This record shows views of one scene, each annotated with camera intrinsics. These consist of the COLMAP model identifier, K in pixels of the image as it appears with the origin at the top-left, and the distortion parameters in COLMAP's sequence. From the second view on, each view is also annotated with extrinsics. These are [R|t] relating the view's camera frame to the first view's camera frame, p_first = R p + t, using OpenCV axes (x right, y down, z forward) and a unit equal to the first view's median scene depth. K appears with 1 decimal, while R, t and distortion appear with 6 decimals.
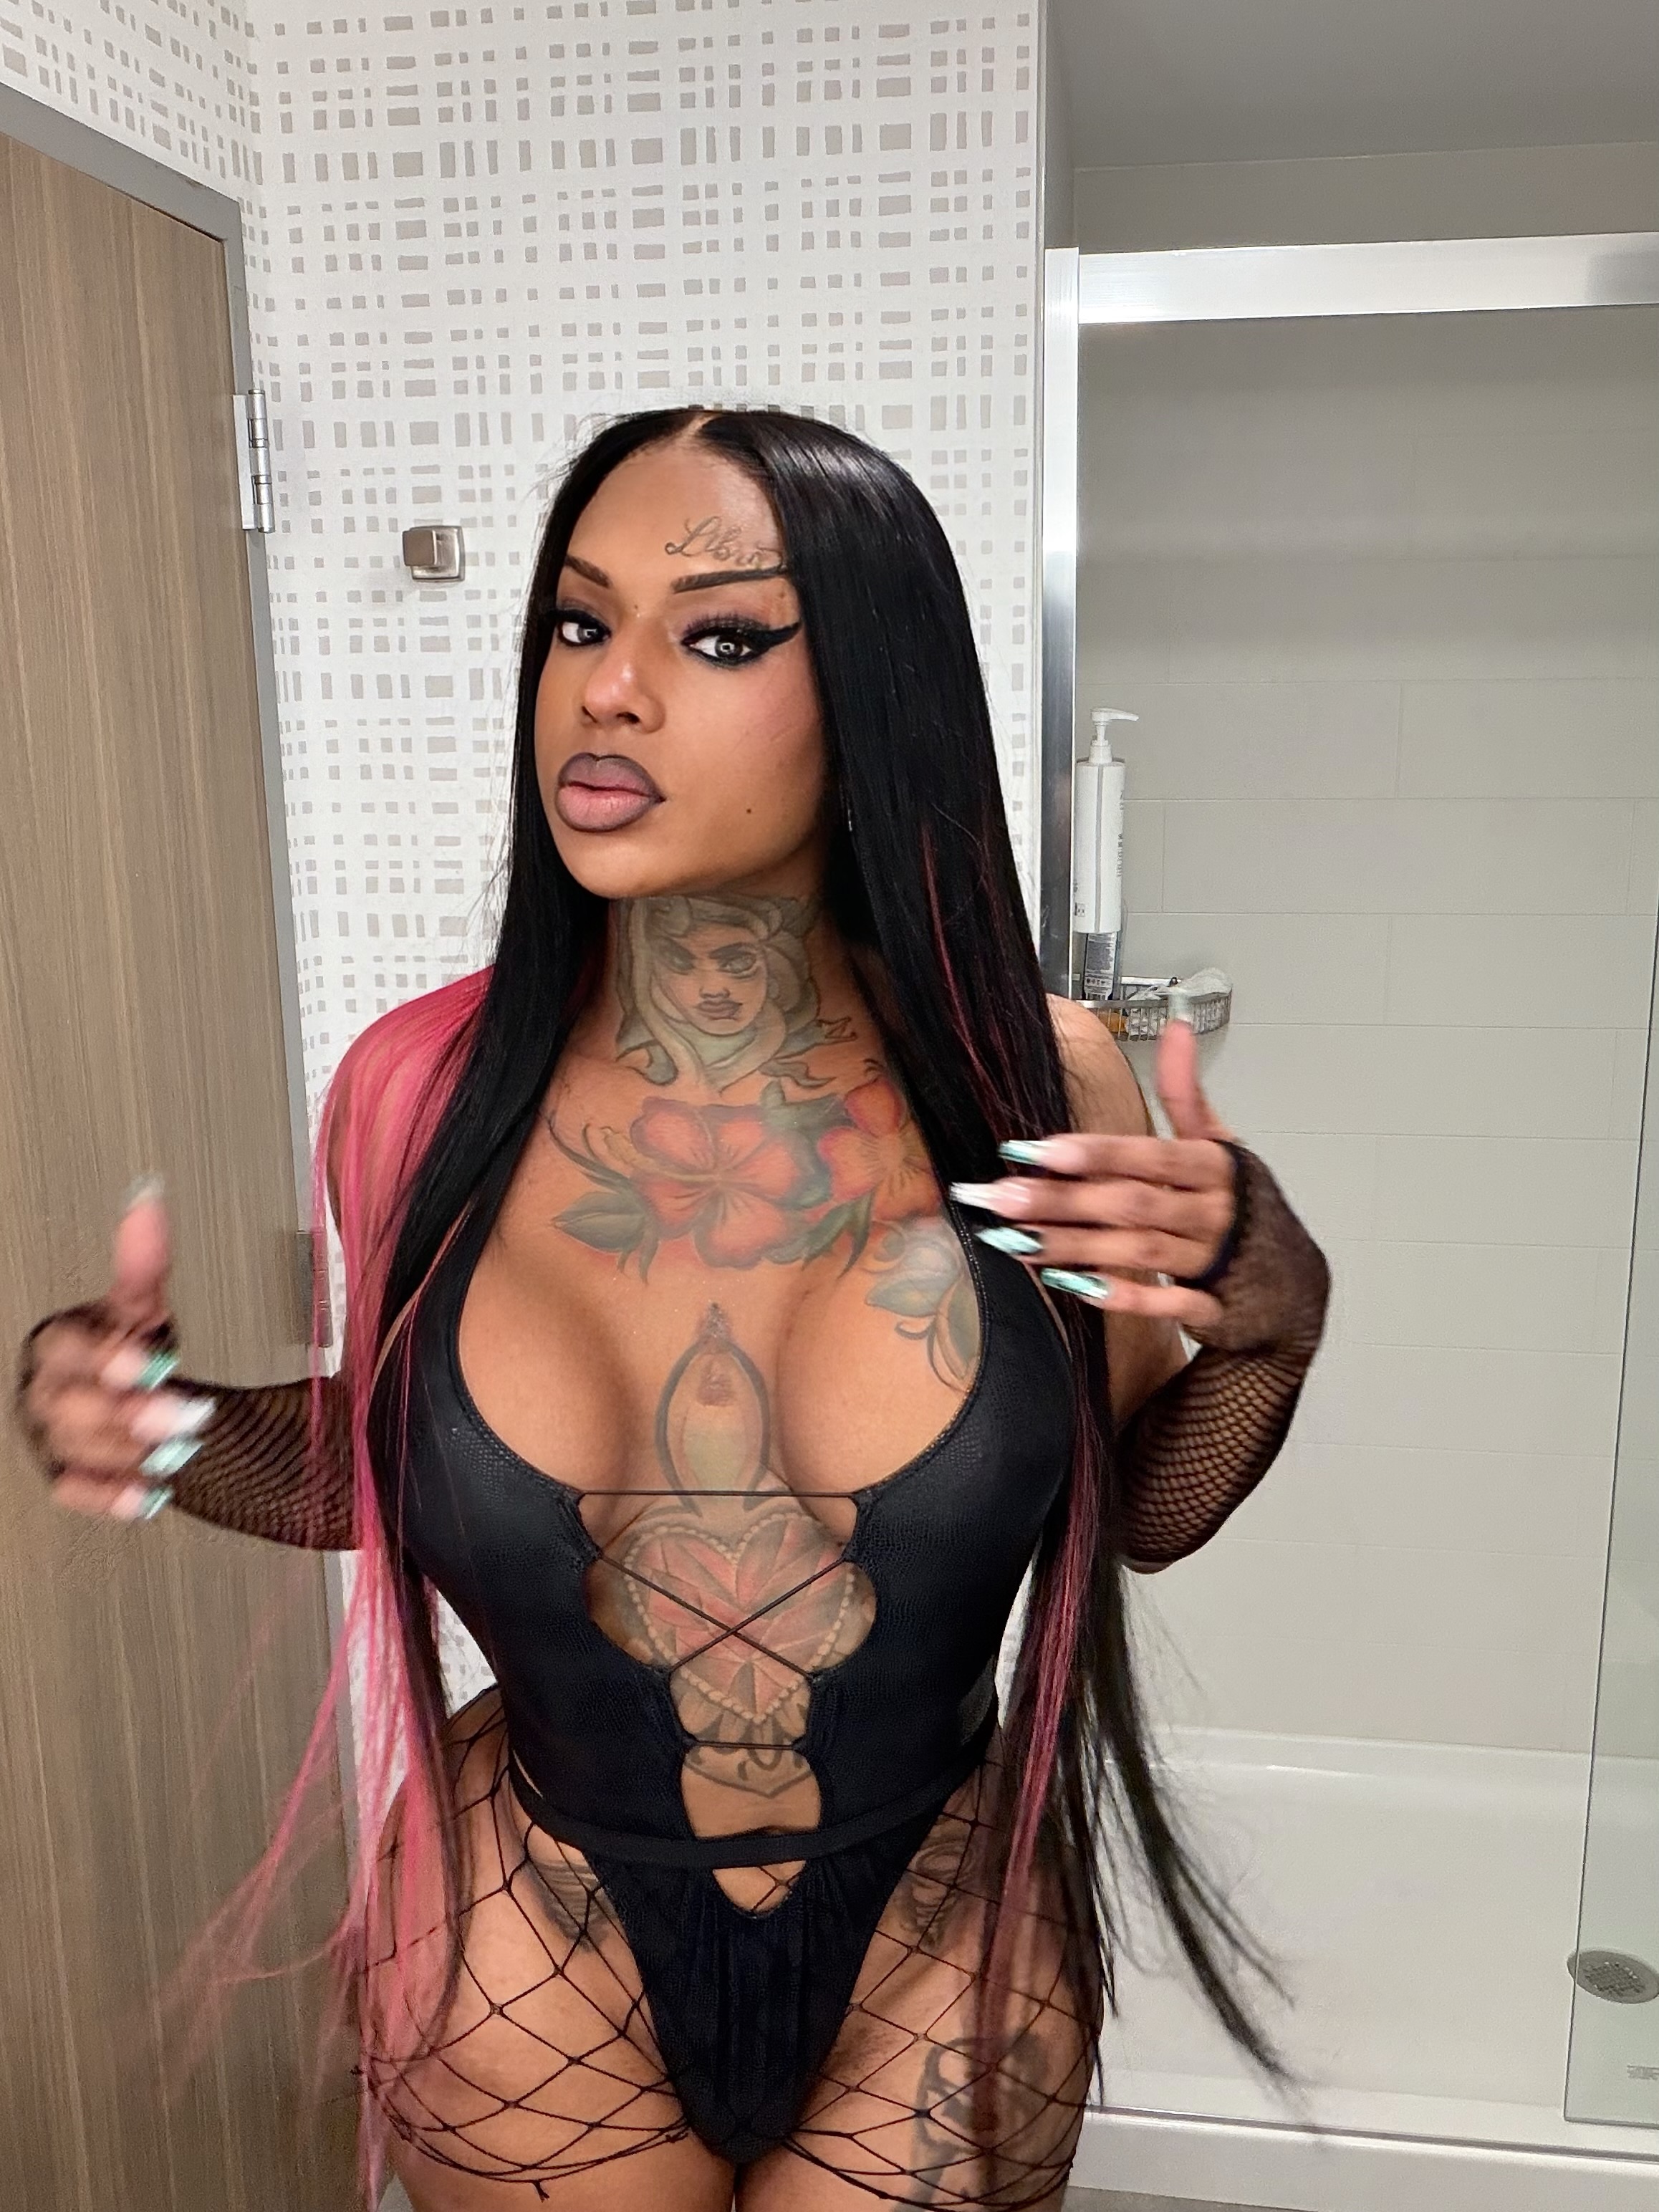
lens RADIAL K [[1910.4, 0, 810.4], [0, 1910.4, 1142.8], [0, 0, 1]] dist [0.005616, 0.015082]
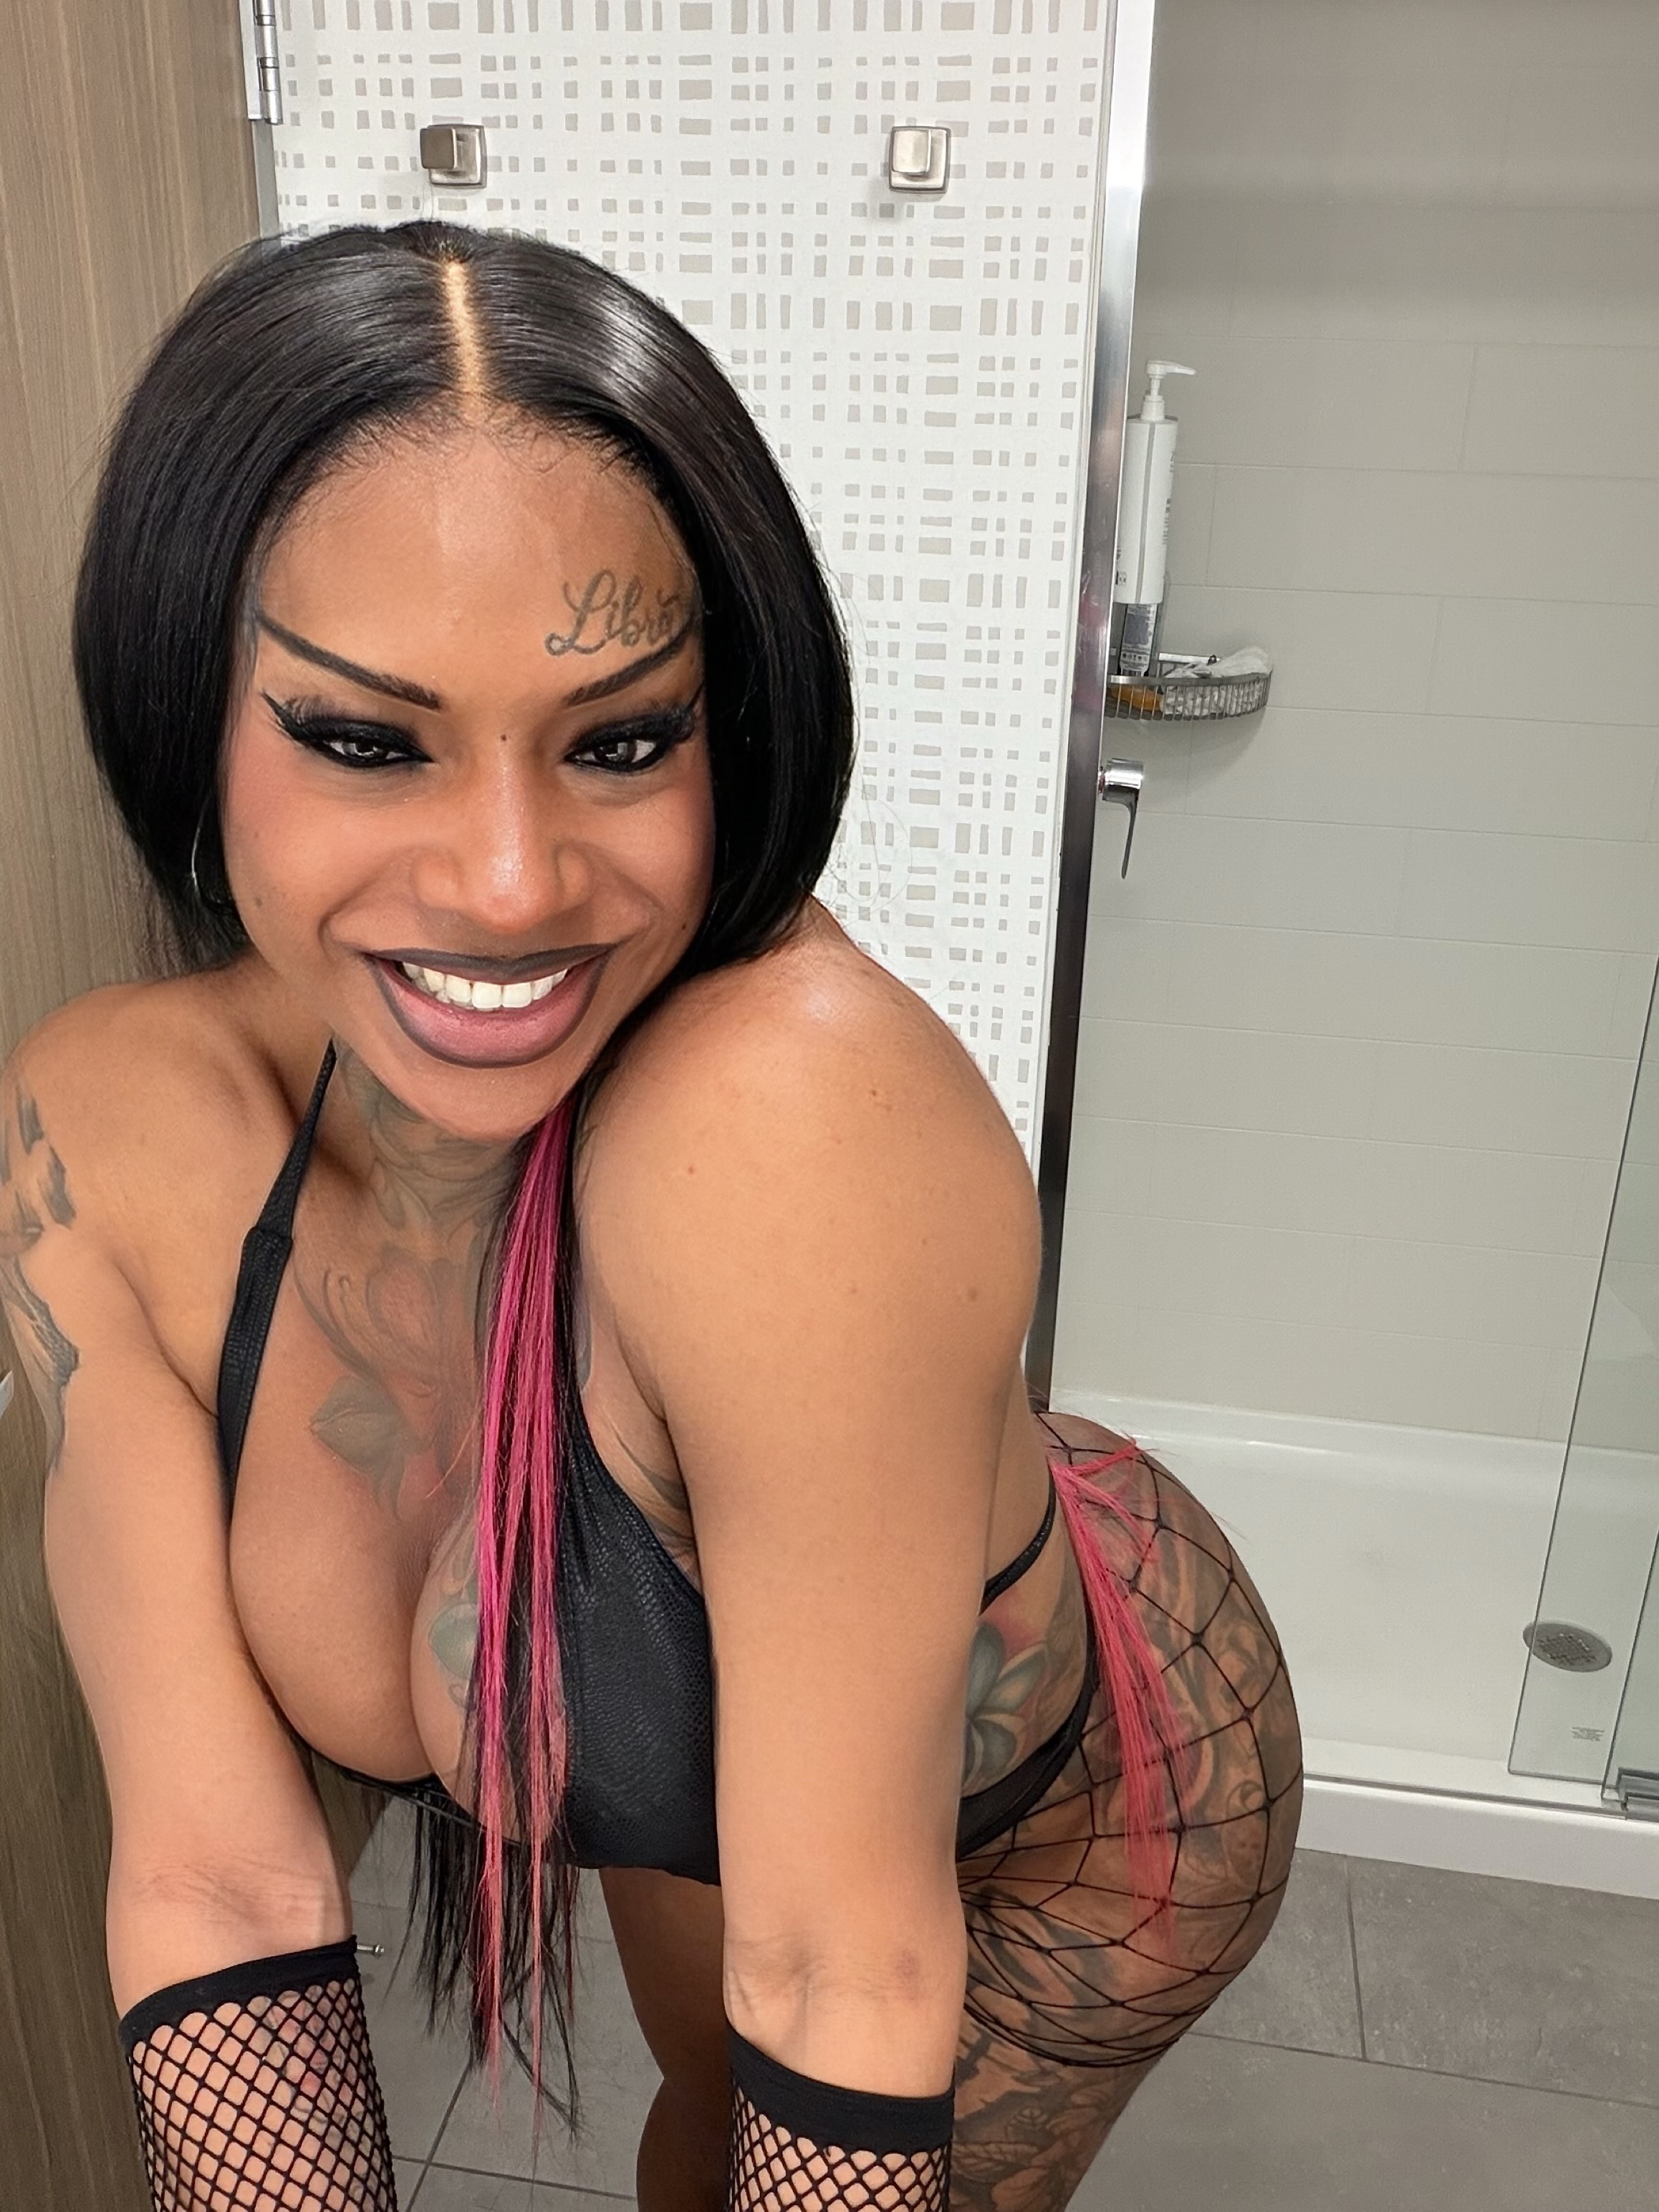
lens RADIAL K [[1910.4, 0, 842.5], [0, 1910.4, 1131.3], [0, 0, 1]] dist [0.005616, 0.015082]
pose [[0.999136, 0.039795, 0.011962, -0.002213], [-0.041197, 0.986269, 0.159928, -0.128635], [-0.005434, -0.160282, 0.987056, -0.028254]]
